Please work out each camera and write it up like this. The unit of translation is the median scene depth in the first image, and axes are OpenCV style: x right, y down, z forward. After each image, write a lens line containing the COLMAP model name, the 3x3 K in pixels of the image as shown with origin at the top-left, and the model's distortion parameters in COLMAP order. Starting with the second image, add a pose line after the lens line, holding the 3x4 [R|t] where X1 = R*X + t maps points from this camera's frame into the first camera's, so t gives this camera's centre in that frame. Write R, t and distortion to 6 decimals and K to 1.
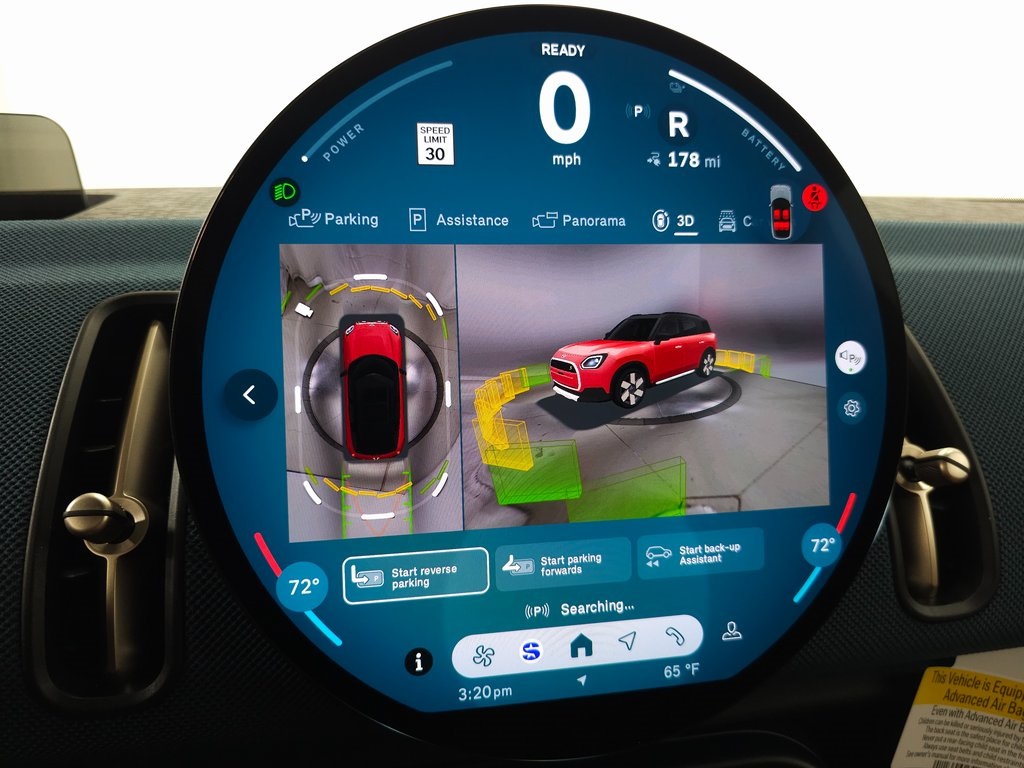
lens RADIAL K [[687.4, 0, 510.9], [0, 687.4, 385.3], [0, 0, 1]] dist [-0.004001, -0.006051]
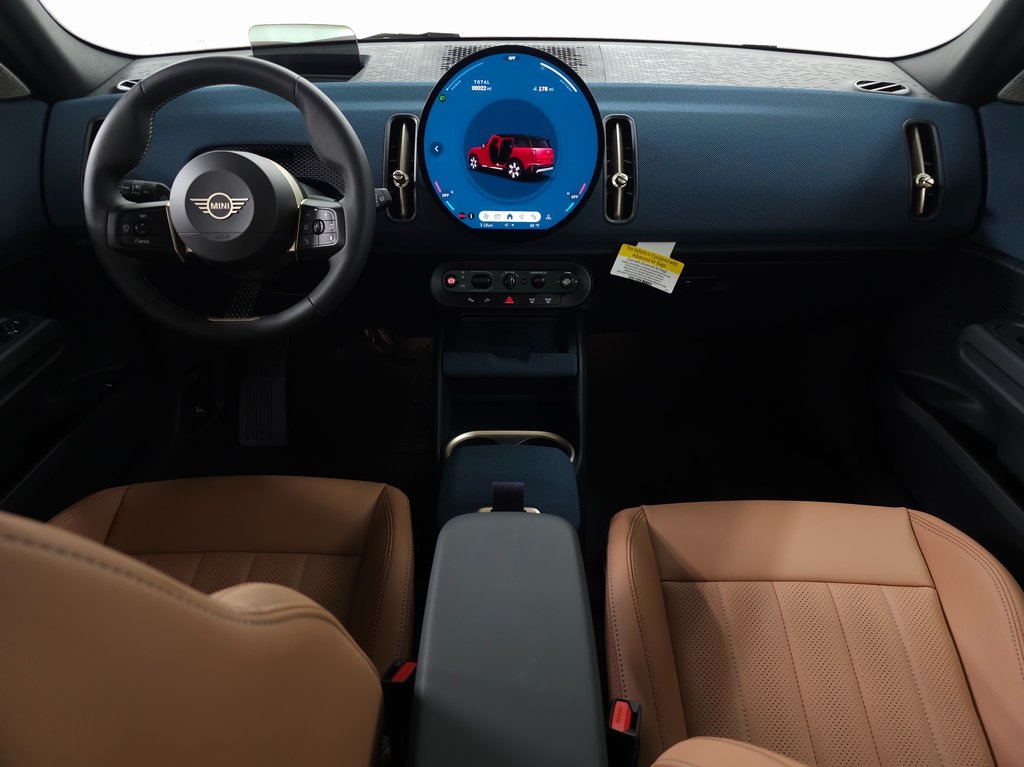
lens RADIAL K [[665.3, 0, 508.4], [0, 665.3, 369.2], [0, 0, 1]] dist [0.062221, -0.059300]
pose [[0.982381, 0.103875, -0.155363, 0.797575], [-0.045606, 0.939421, 0.339719, -0.123032], [0.181240, -0.326648, 0.927606, -2.983780]]
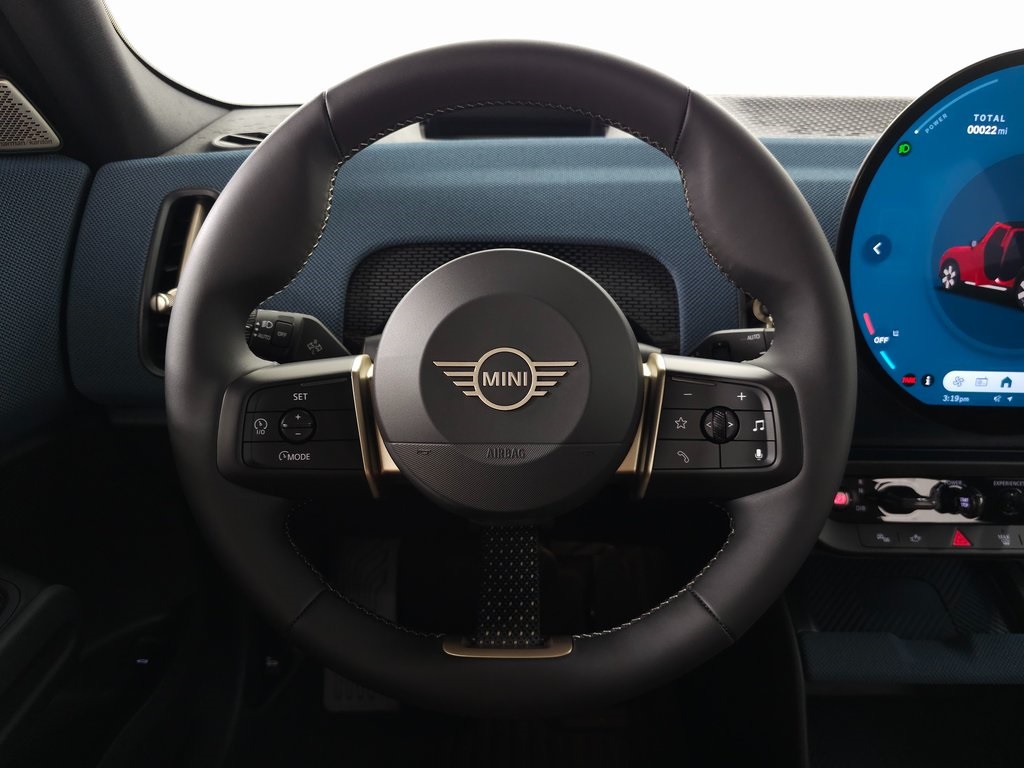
lens RADIAL K [[687.4, 0, 510.9], [0, 687.4, 385.3], [0, 0, 1]] dist [-0.004001, -0.006051]
pose [[0.982704, 0.088159, -0.162854, -0.985847], [-0.053535, 0.977108, 0.205899, 0.045392], [0.177278, -0.193620, 0.964927, -1.197171]]
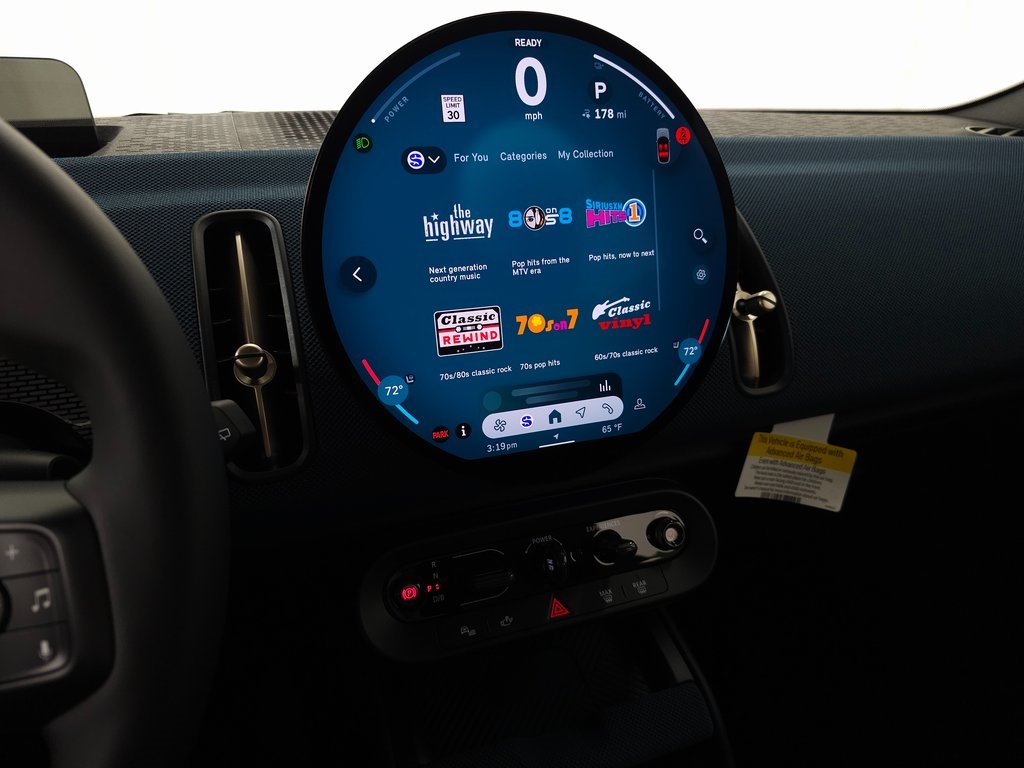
lens RADIAL K [[682.0, 0, 501.7], [0, 682.0, 378.0], [0, 0, 1]] dist [0.050928, -0.072220]
pose [[0.986961, -0.072210, 0.143854, -0.253939], [0.052625, 0.989369, 0.135575, 0.048949], [-0.152114, -0.126236, 0.980268, -0.595639]]
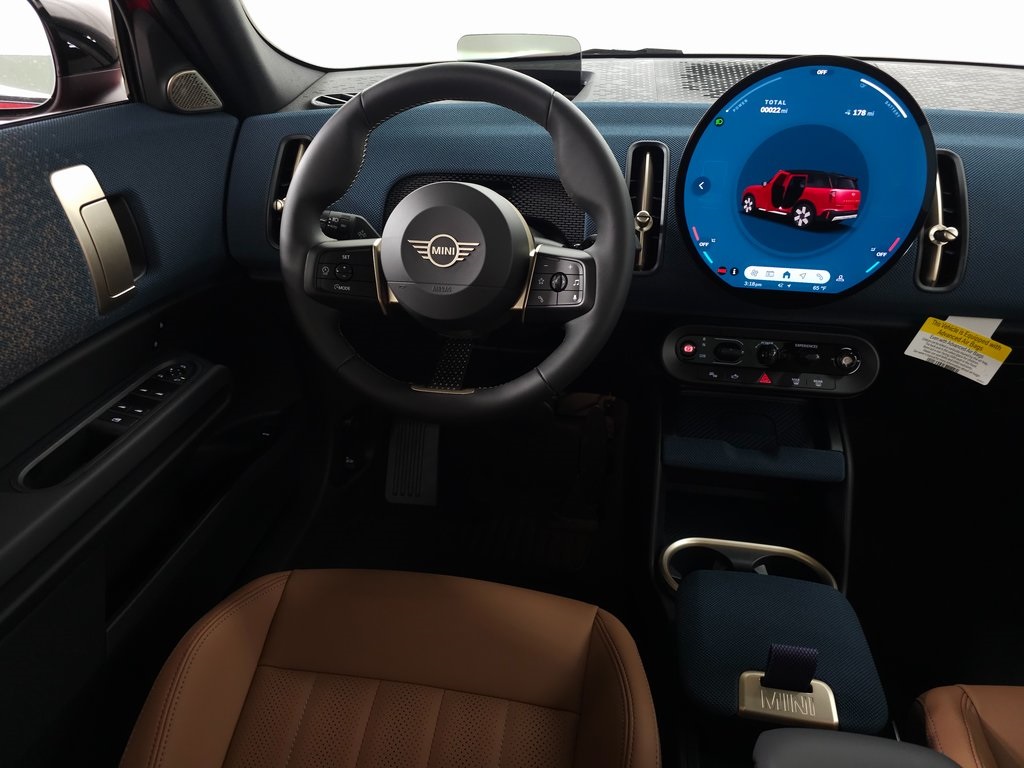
lens RADIAL K [[668.9, 0, 515.7], [0, 668.9, 370.3], [0, 0, 1]] dist [0.050869, -0.059265]
pose [[0.944104, 0.168926, -0.283074, -0.122480], [-0.075295, 0.946525, 0.313721, -0.087552], [0.320933, -0.274871, 0.906338, -2.303605]]
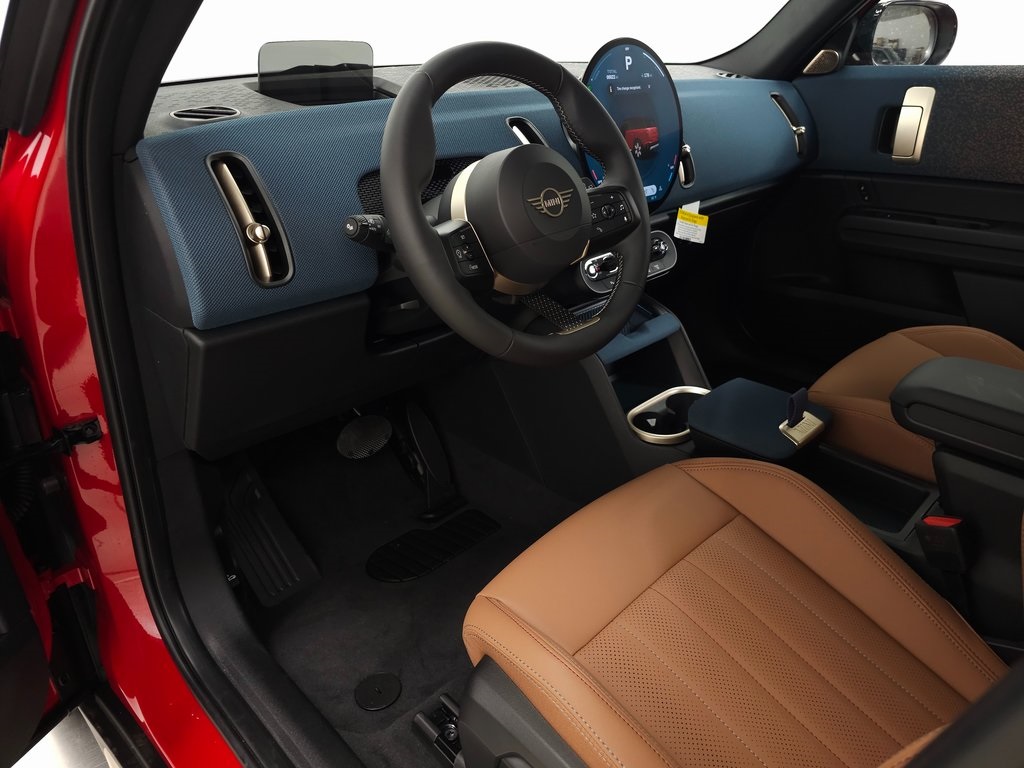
lens RADIAL K [[682.0, 0, 501.7], [0, 682.0, 378.0], [0, 0, 1]] dist [0.050928, -0.072220]
pose [[0.831869, -0.245461, 0.497737, -3.099988], [0.124451, 0.956536, 0.263725, 0.235689], [-0.540838, -0.157441, 0.826261, -2.354005]]
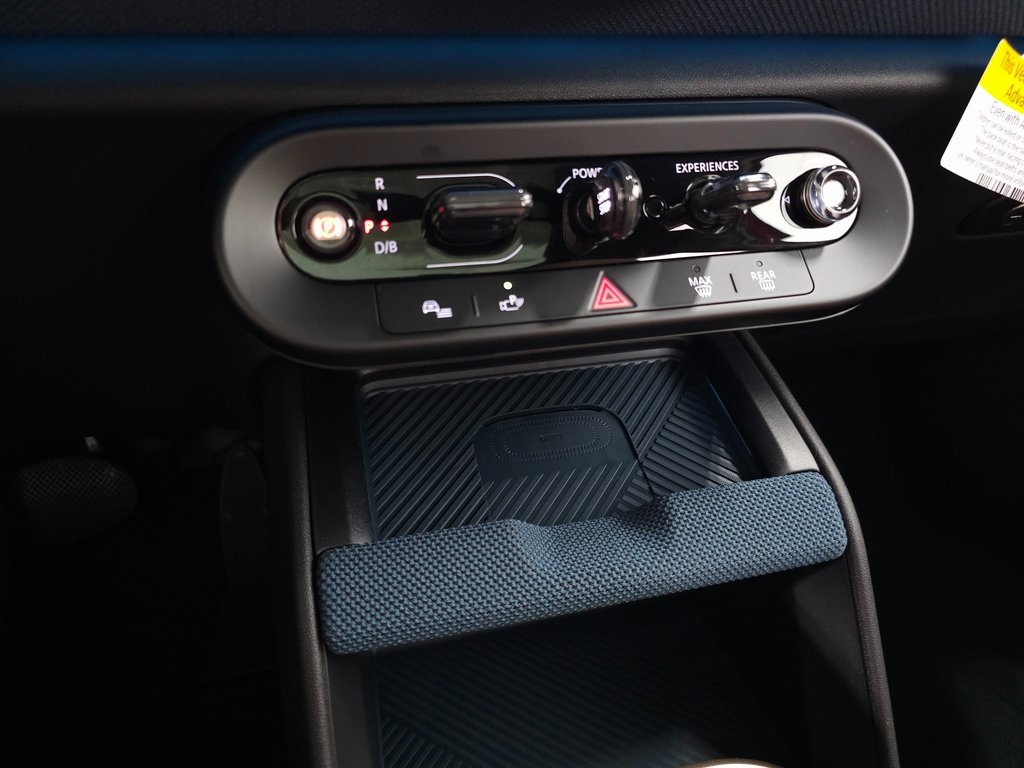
lens RADIAL K [[665.3, 0, 508.4], [0, 665.3, 369.7], [0, 0, 1]] dist [0.062221, -0.059300]
pose [[0.997138, -0.017555, 0.073533, -0.107485], [-0.005214, 0.954381, 0.298546, 0.715199], [-0.075420, -0.298075, 0.951558, 0.144700]]
